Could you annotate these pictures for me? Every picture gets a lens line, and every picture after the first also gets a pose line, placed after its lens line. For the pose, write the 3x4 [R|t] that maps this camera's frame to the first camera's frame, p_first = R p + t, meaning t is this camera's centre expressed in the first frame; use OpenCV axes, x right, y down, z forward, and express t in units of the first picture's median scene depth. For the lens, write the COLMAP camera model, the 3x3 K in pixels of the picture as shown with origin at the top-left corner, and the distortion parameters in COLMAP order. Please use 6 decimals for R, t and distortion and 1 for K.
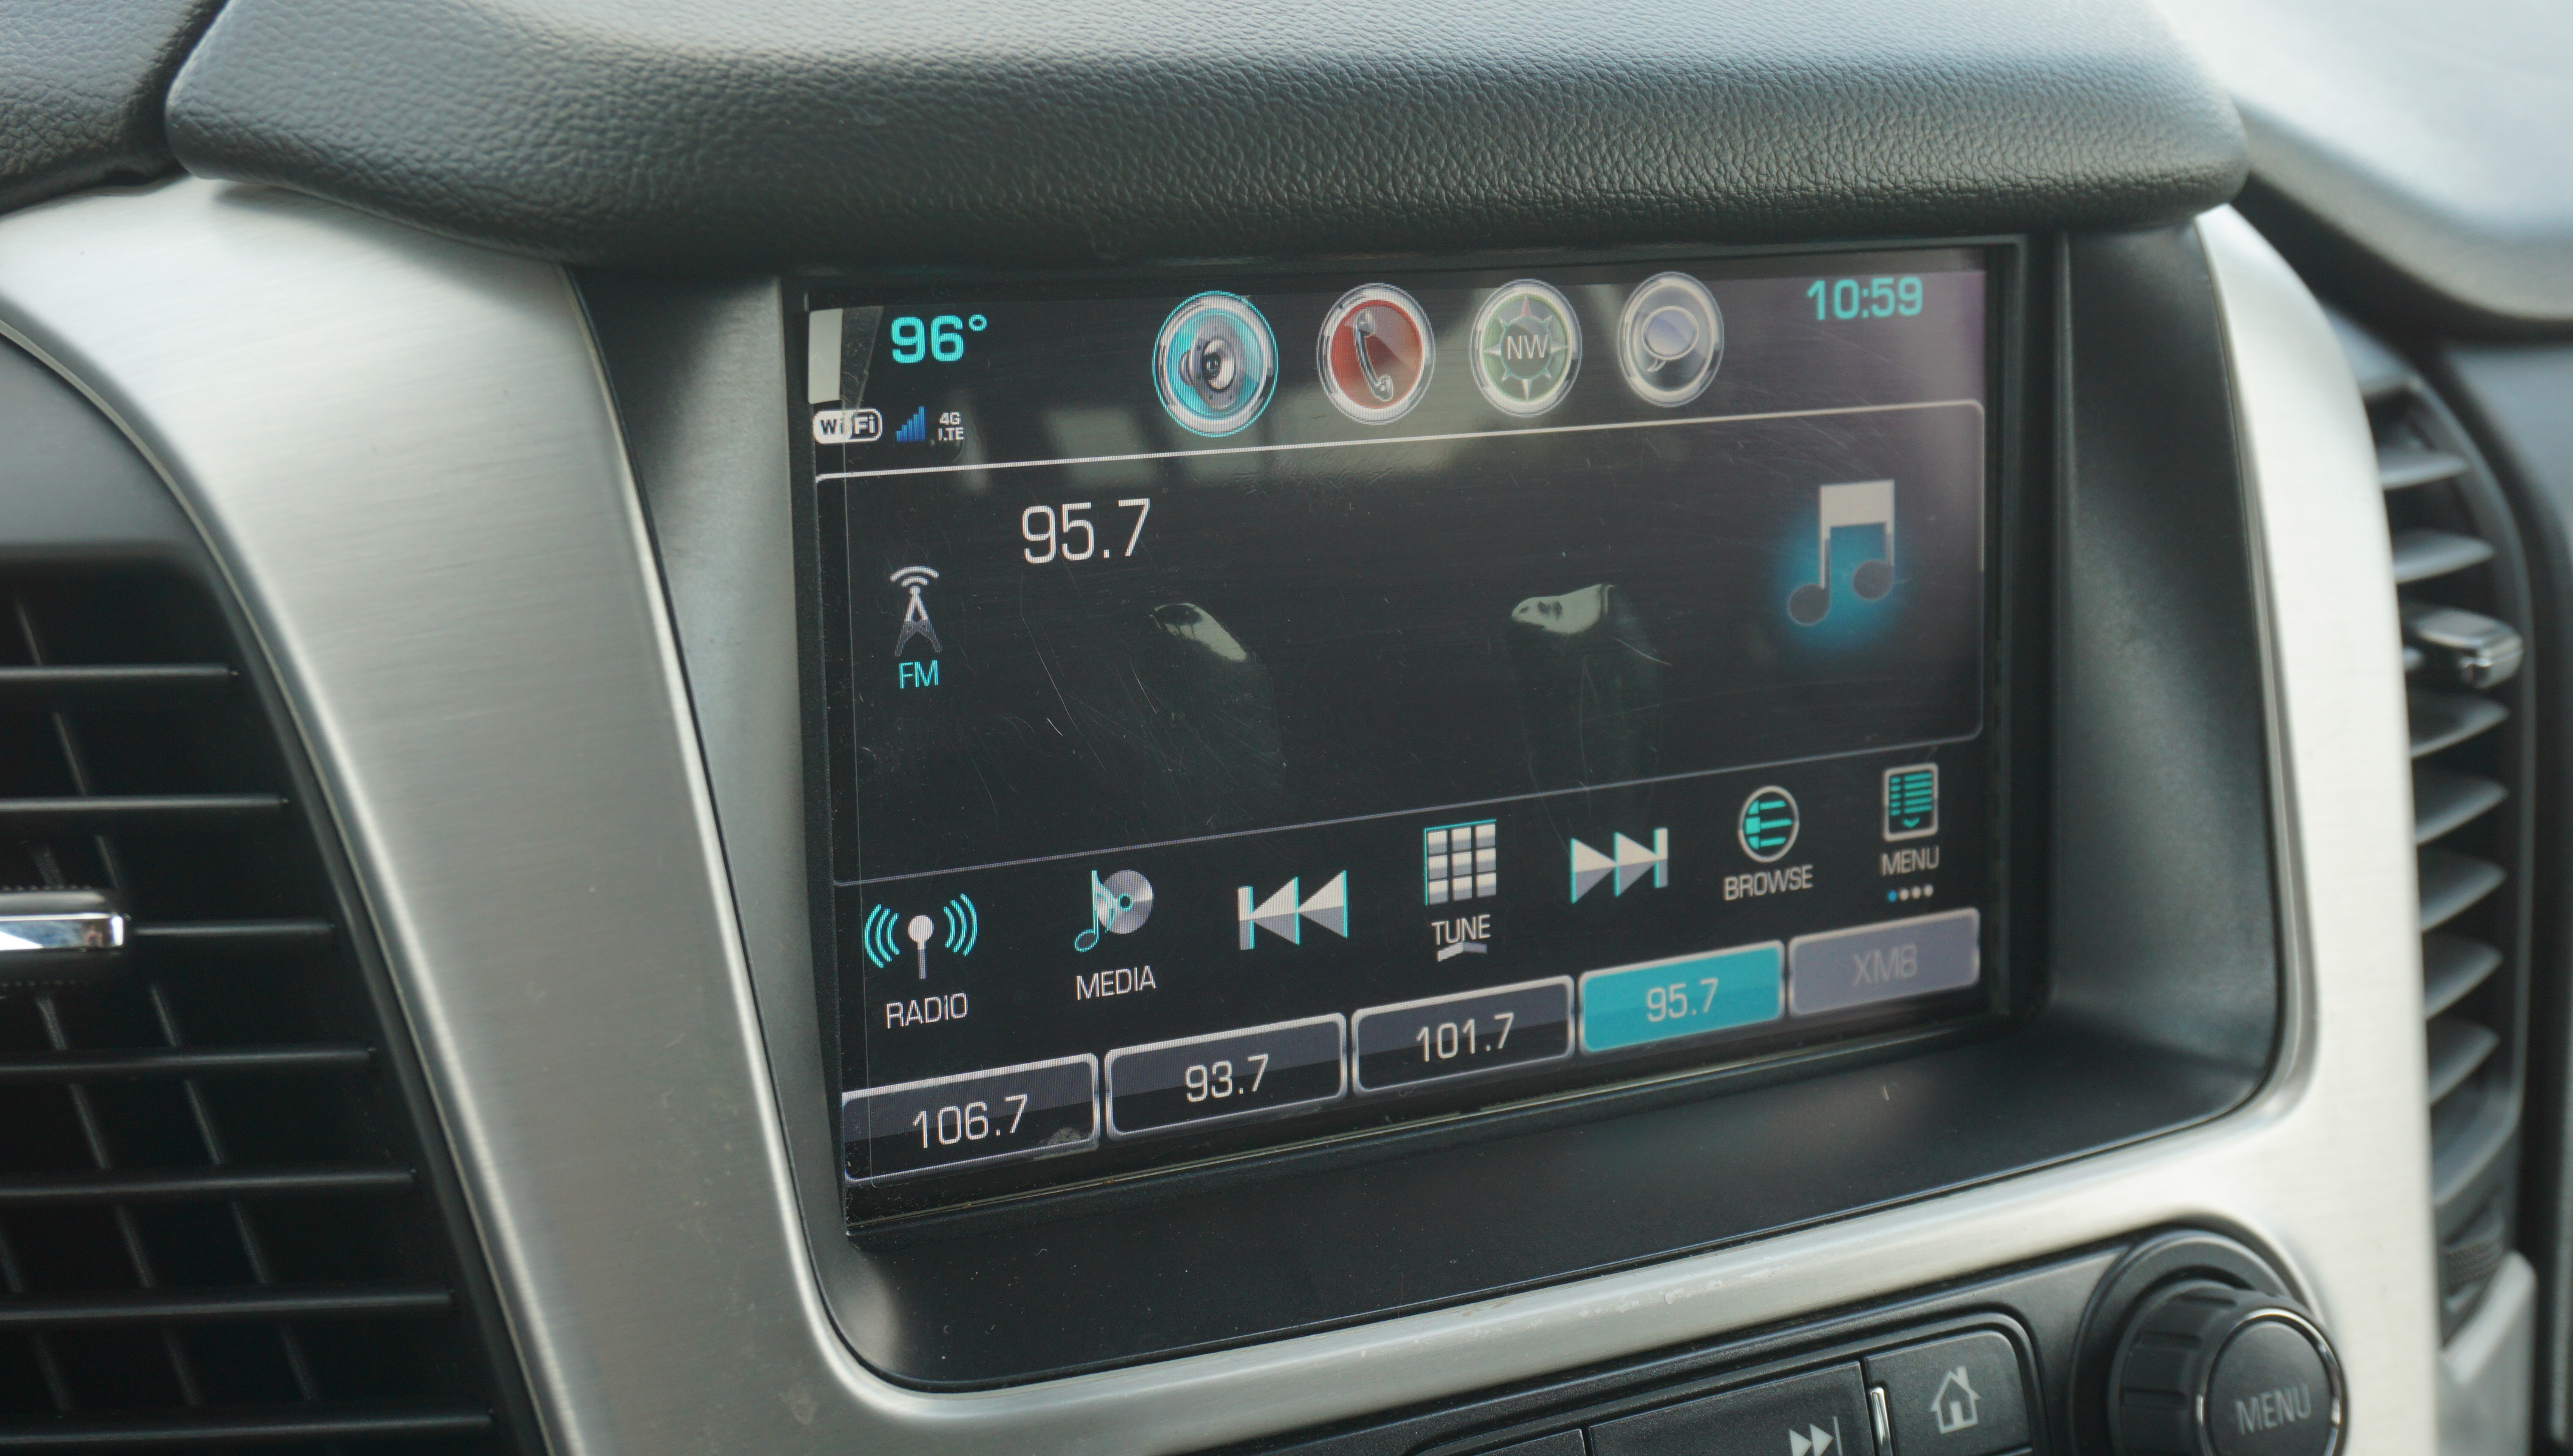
lens RADIAL K [[3438.6, 0, 1305.0], [0, 3438.6, 747.7], [0, 0, 1]] dist [0.074013, 0.000000]
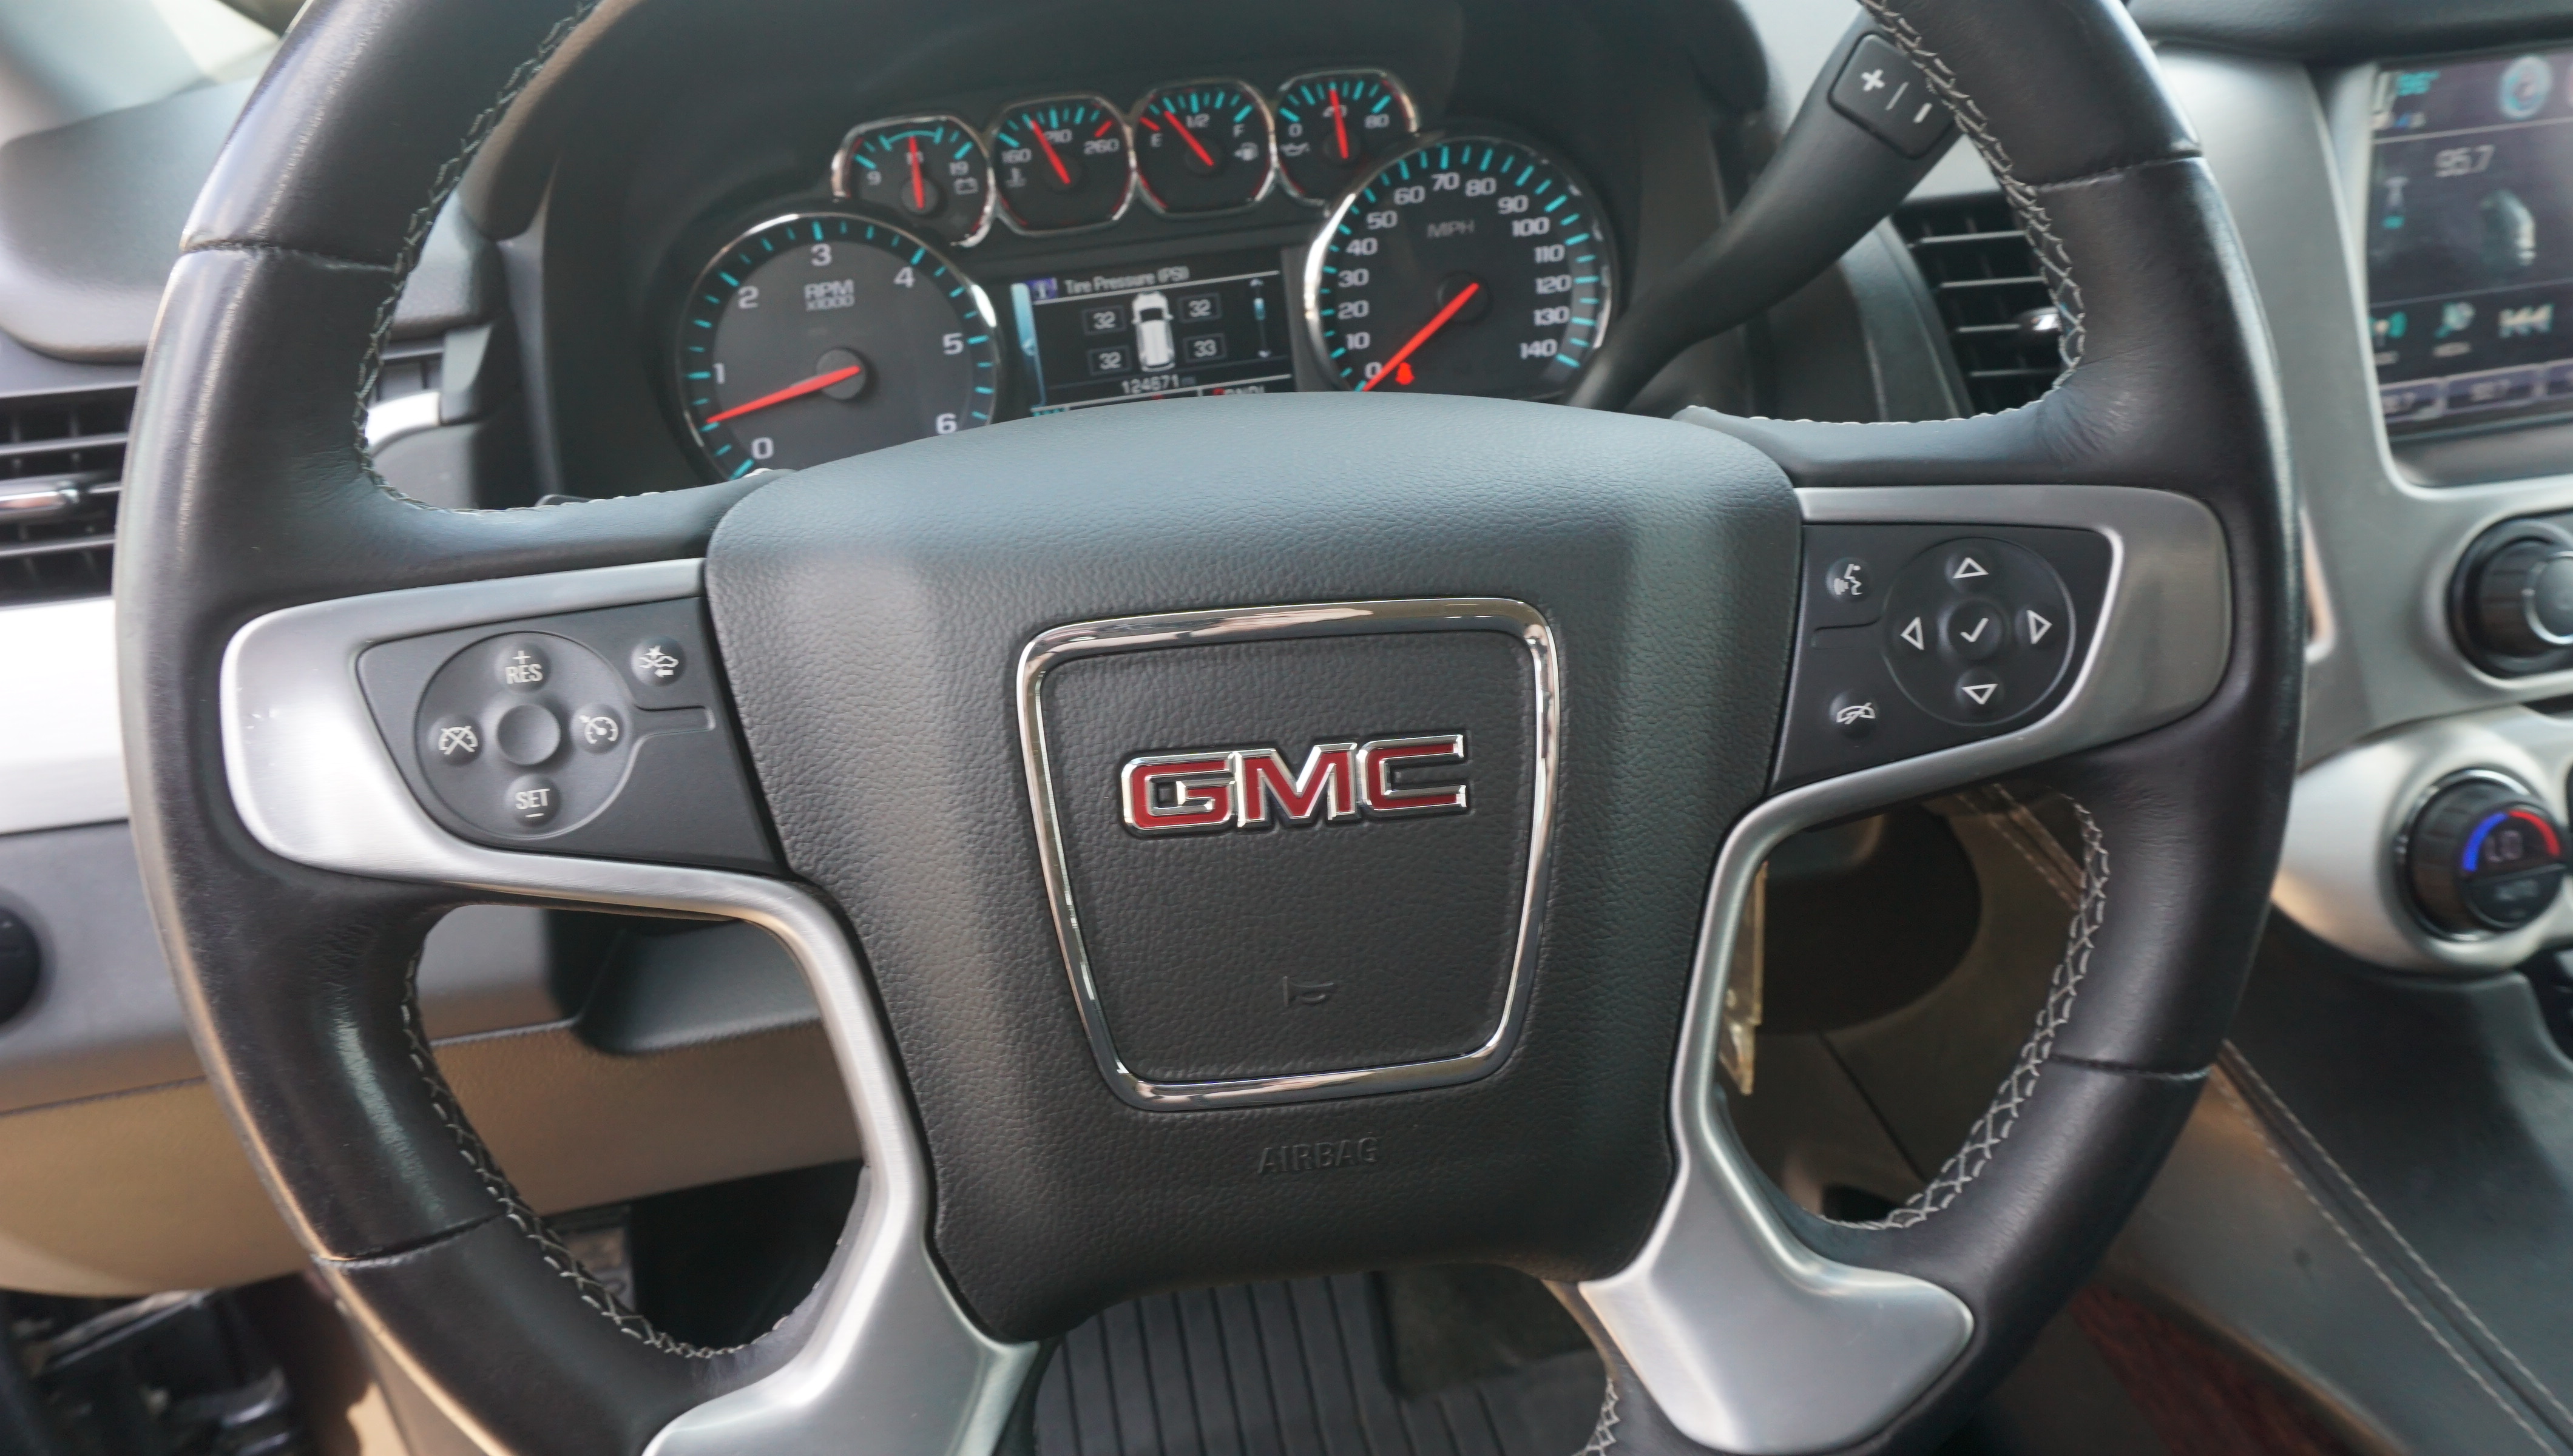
lens RADIAL K [[1716.0, 0, 1310.3], [0, 1716.0, 717.9], [0, 0, 1]] dist [-0.050971, 0.035077]
pose [[0.927719, 0.052176, -0.369615, -0.342375], [0.023239, 0.980189, 0.196695, 0.067146], [0.372556, -0.191067, 0.908128, -0.456765]]
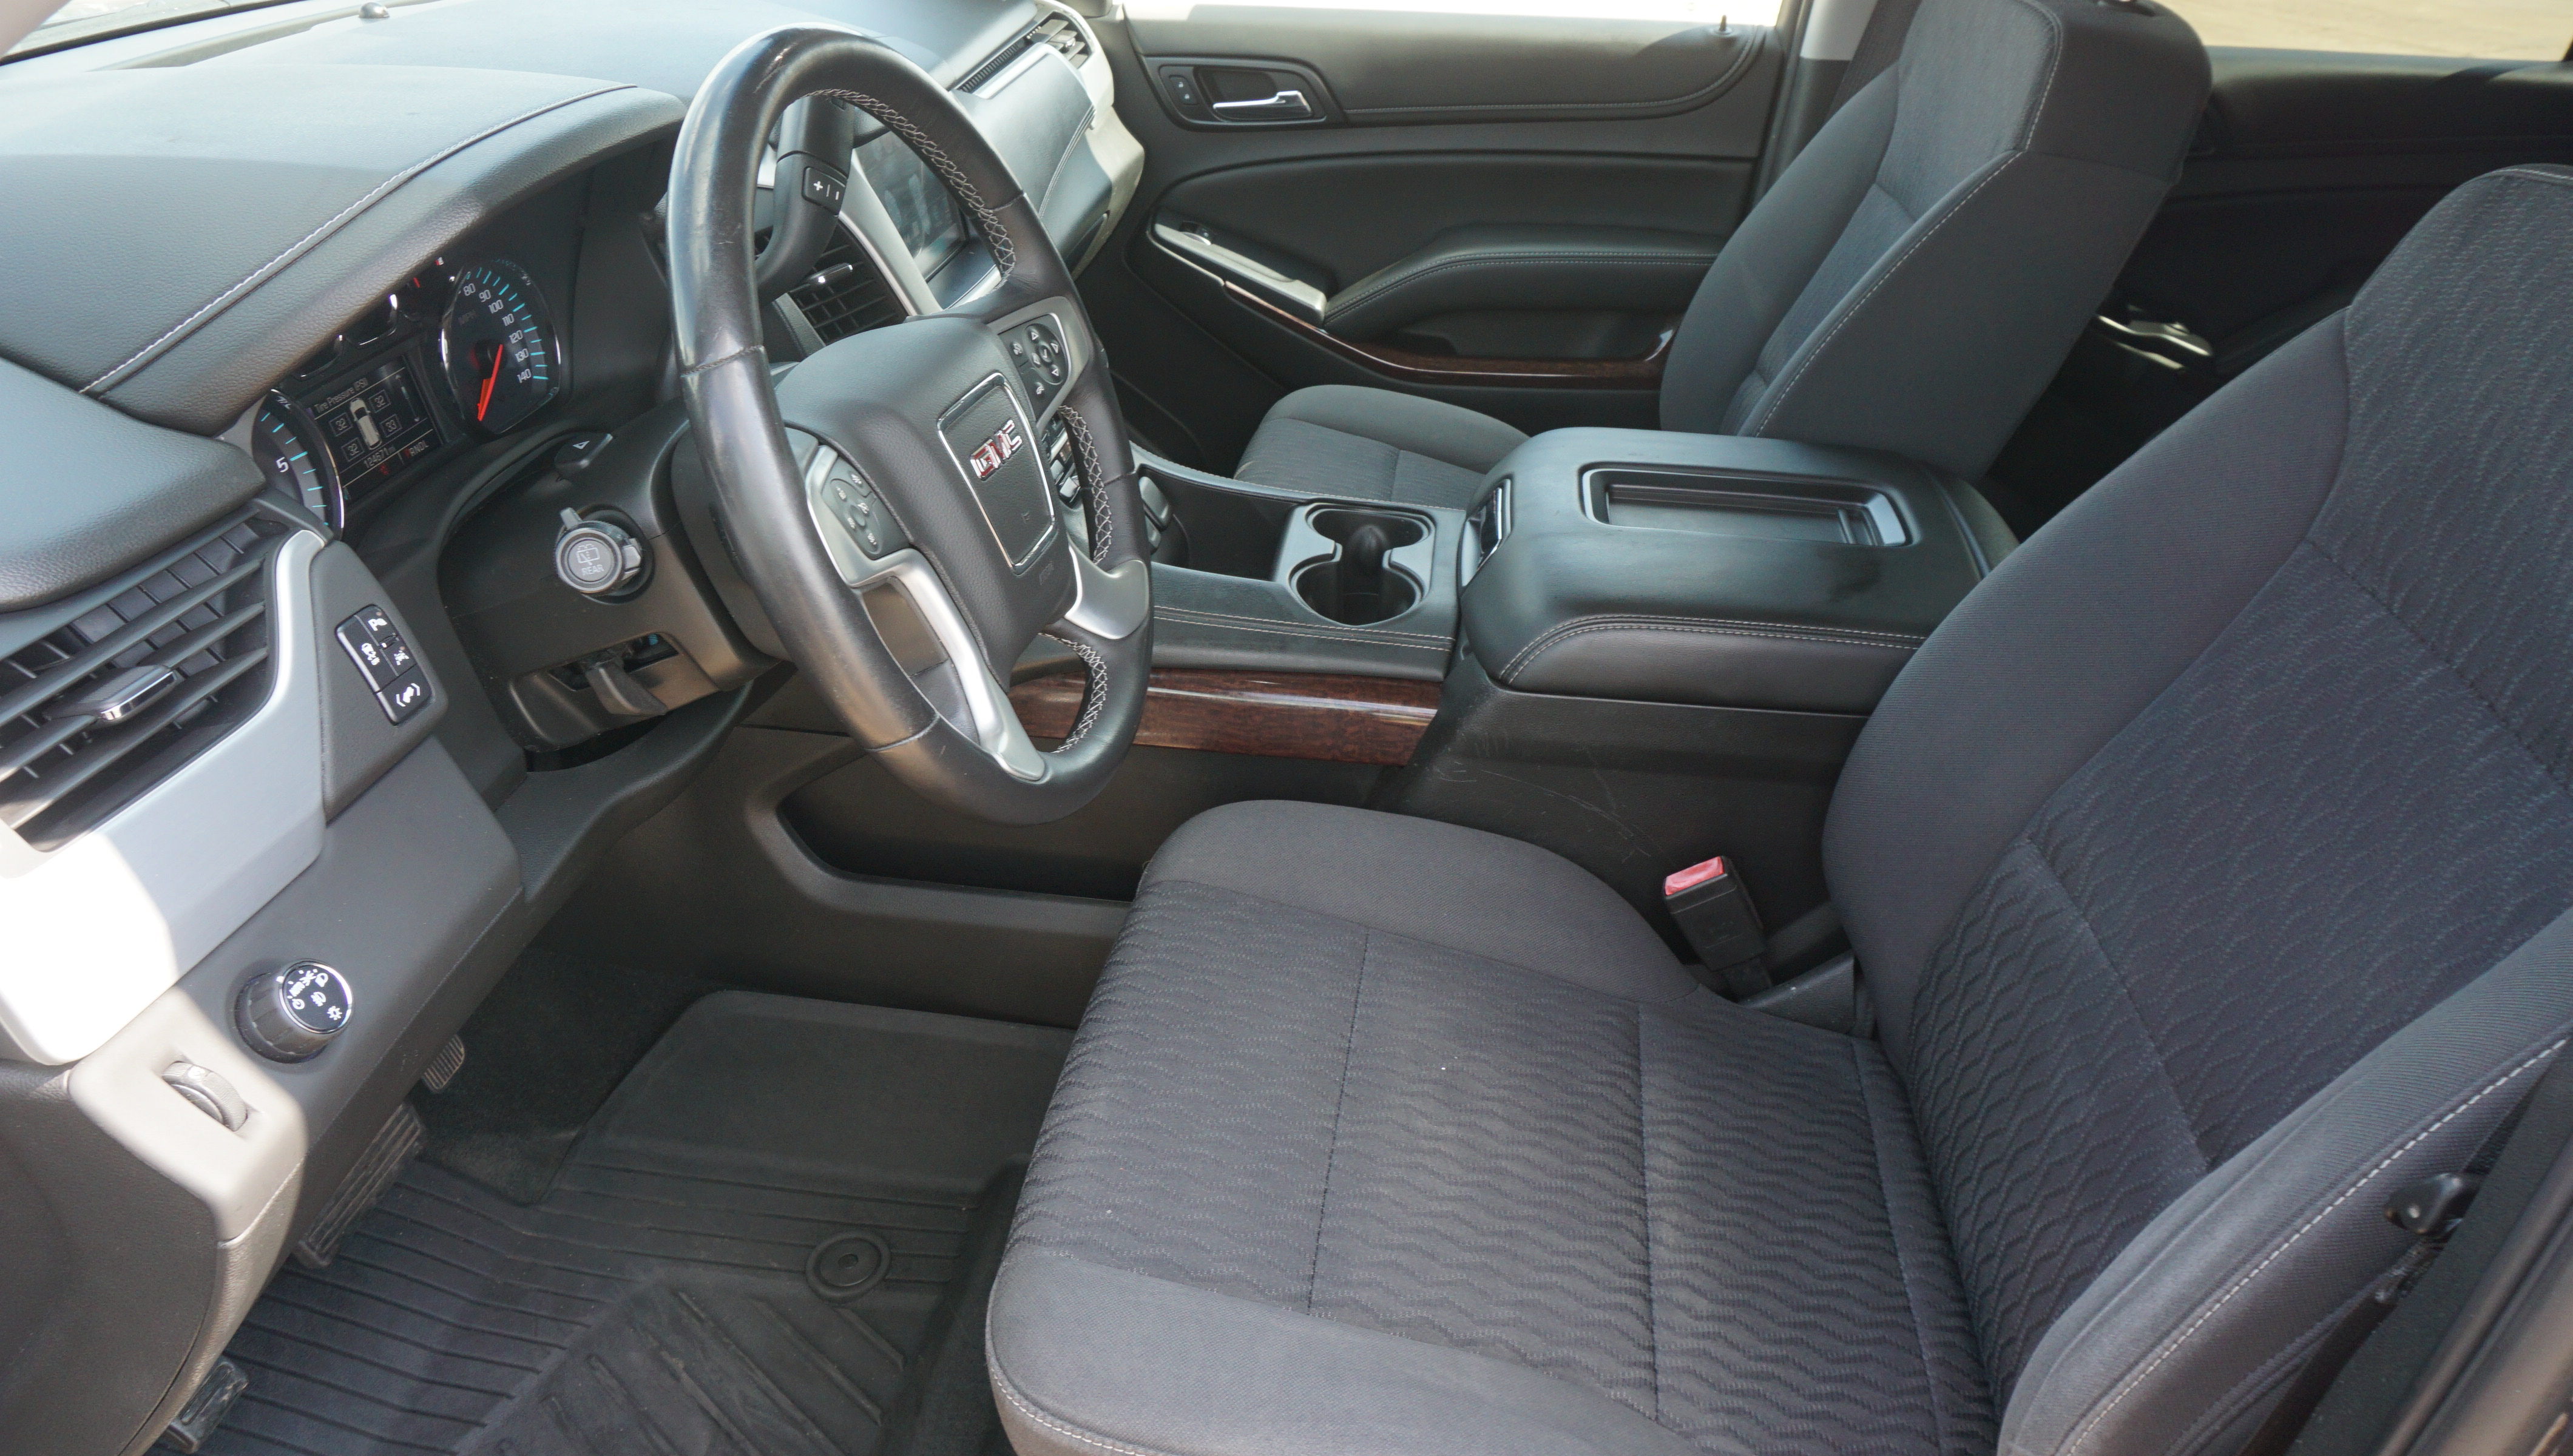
lens RADIAL K [[1716.0, 0, 1273.1], [0, 1716.0, 722.4], [0, 0, 1]] dist [-0.050971, 0.035077]
pose [[0.620931, -0.436085, 0.651363, -1.806611], [0.244688, 0.897272, 0.367465, -0.130402], [-0.744696, -0.068789, 0.663849, -1.392587]]
